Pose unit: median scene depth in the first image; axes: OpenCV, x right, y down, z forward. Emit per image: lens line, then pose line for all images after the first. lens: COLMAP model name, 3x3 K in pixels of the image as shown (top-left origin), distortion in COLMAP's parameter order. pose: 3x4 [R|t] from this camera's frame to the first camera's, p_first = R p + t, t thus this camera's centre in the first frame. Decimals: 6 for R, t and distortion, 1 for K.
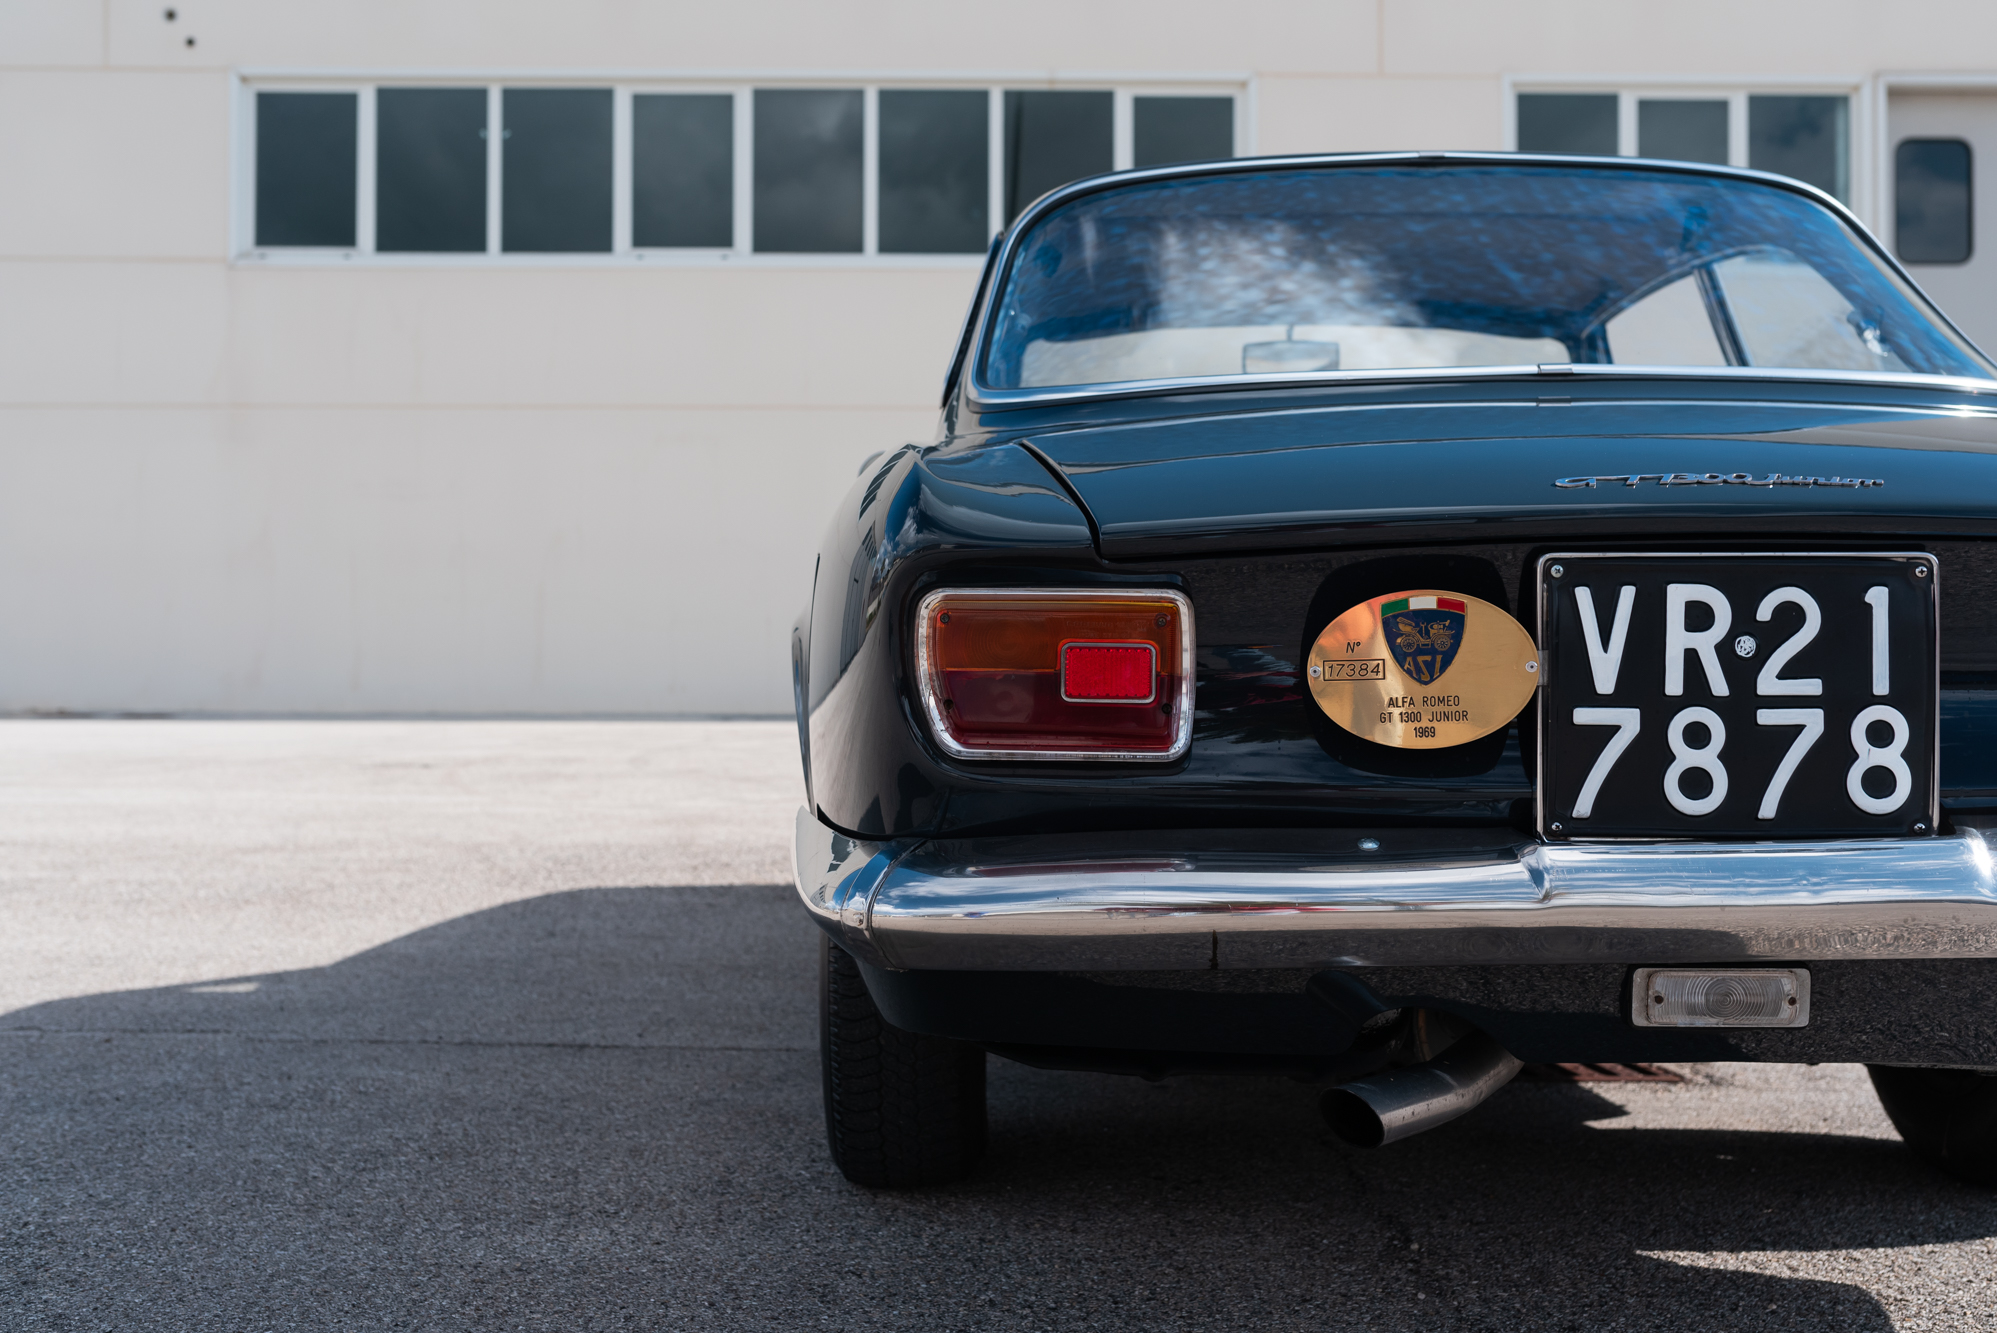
lens RADIAL K [[2283.7, 0, 1020.2], [0, 2283.7, 657.0], [0, 0, 1]] dist [0.005379, 0.000000]
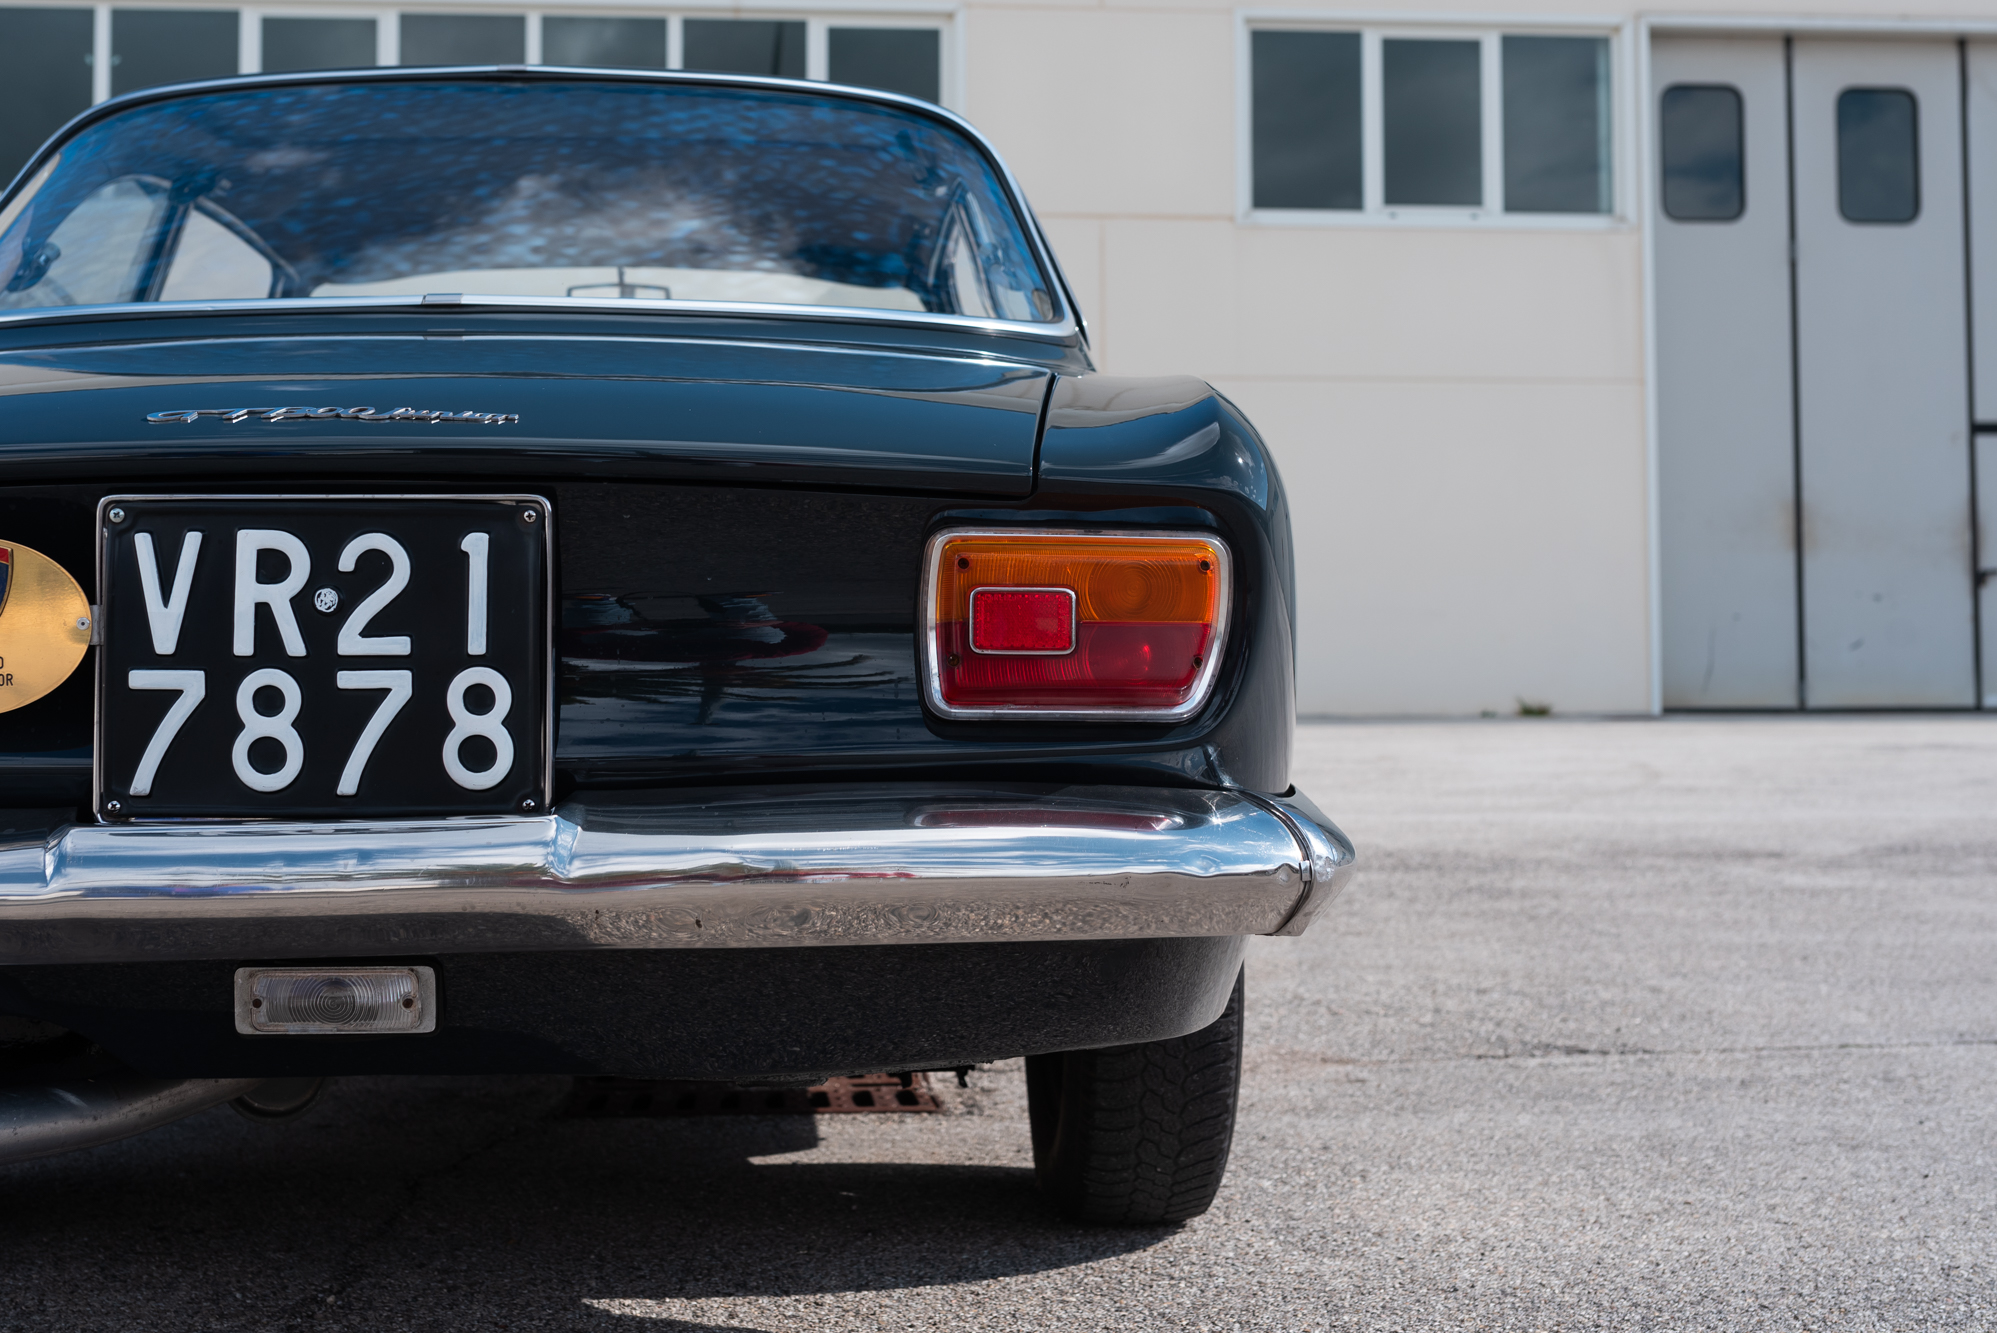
lens RADIAL K [[2560.0, 0, 1024.7], [0, 2560.0, 545.0], [0, 0, 1]] dist [0.005382, 0.000000]
pose [[0.997726, -0.000300, 0.067399, 0.382026], [0.003212, 0.999065, -0.043106, 0.012970], [-0.067323, 0.043225, 0.996794, -0.007844]]
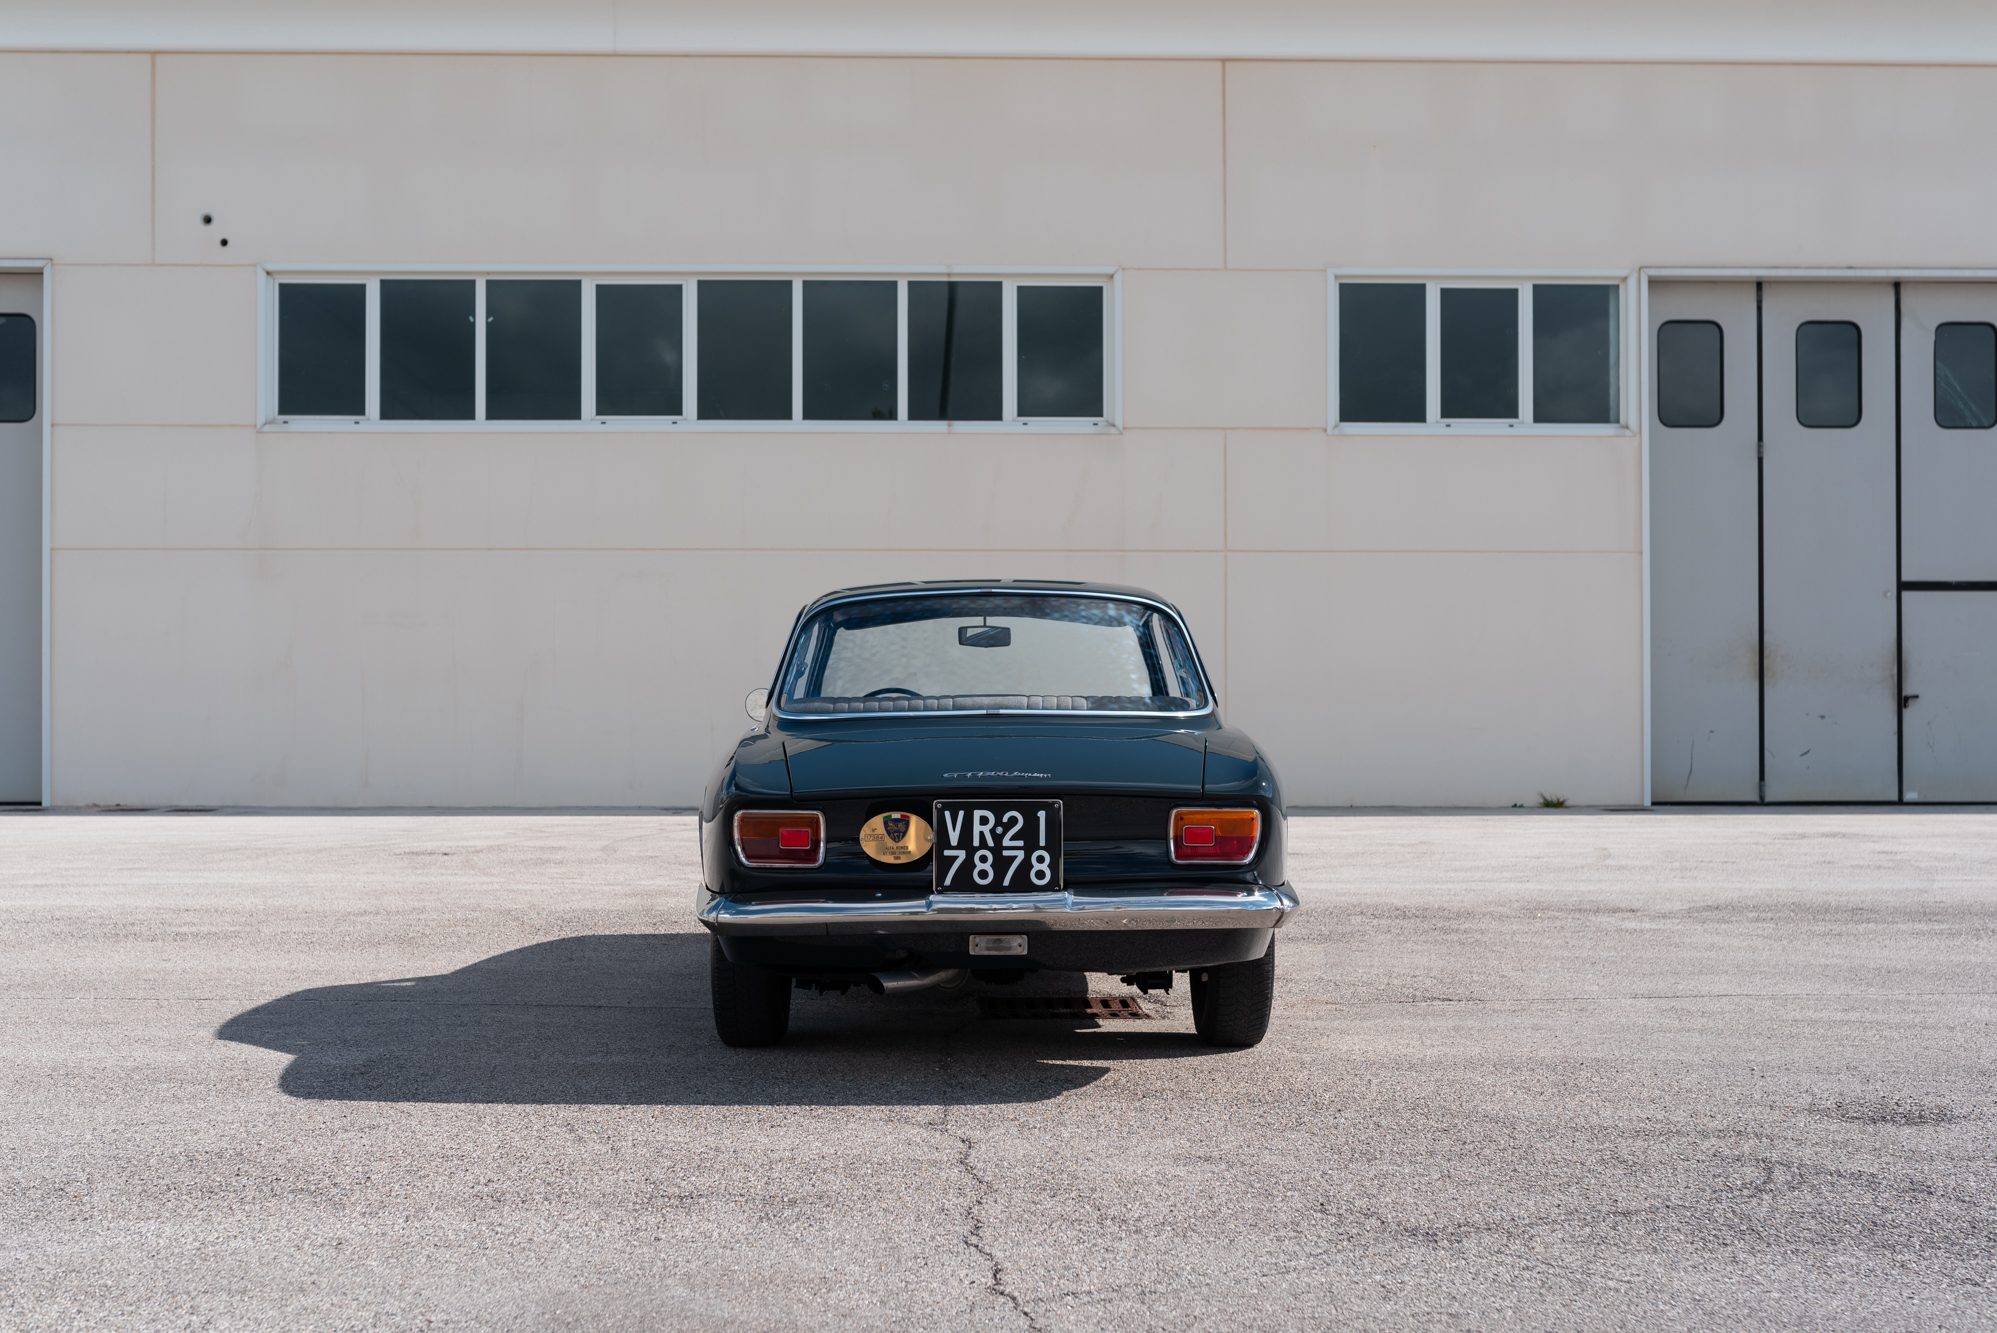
lens RADIAL K [[2407.1, 0, 1004.3], [0, 2407.1, 742.6], [0, 0, 1]] dist [-0.003007, 0.000000]
pose [[0.999979, -0.002778, 0.005887, 0.224048], [0.002739, 0.999974, 0.006632, -0.106326], [-0.005906, -0.006616, 0.999961, -1.659915]]
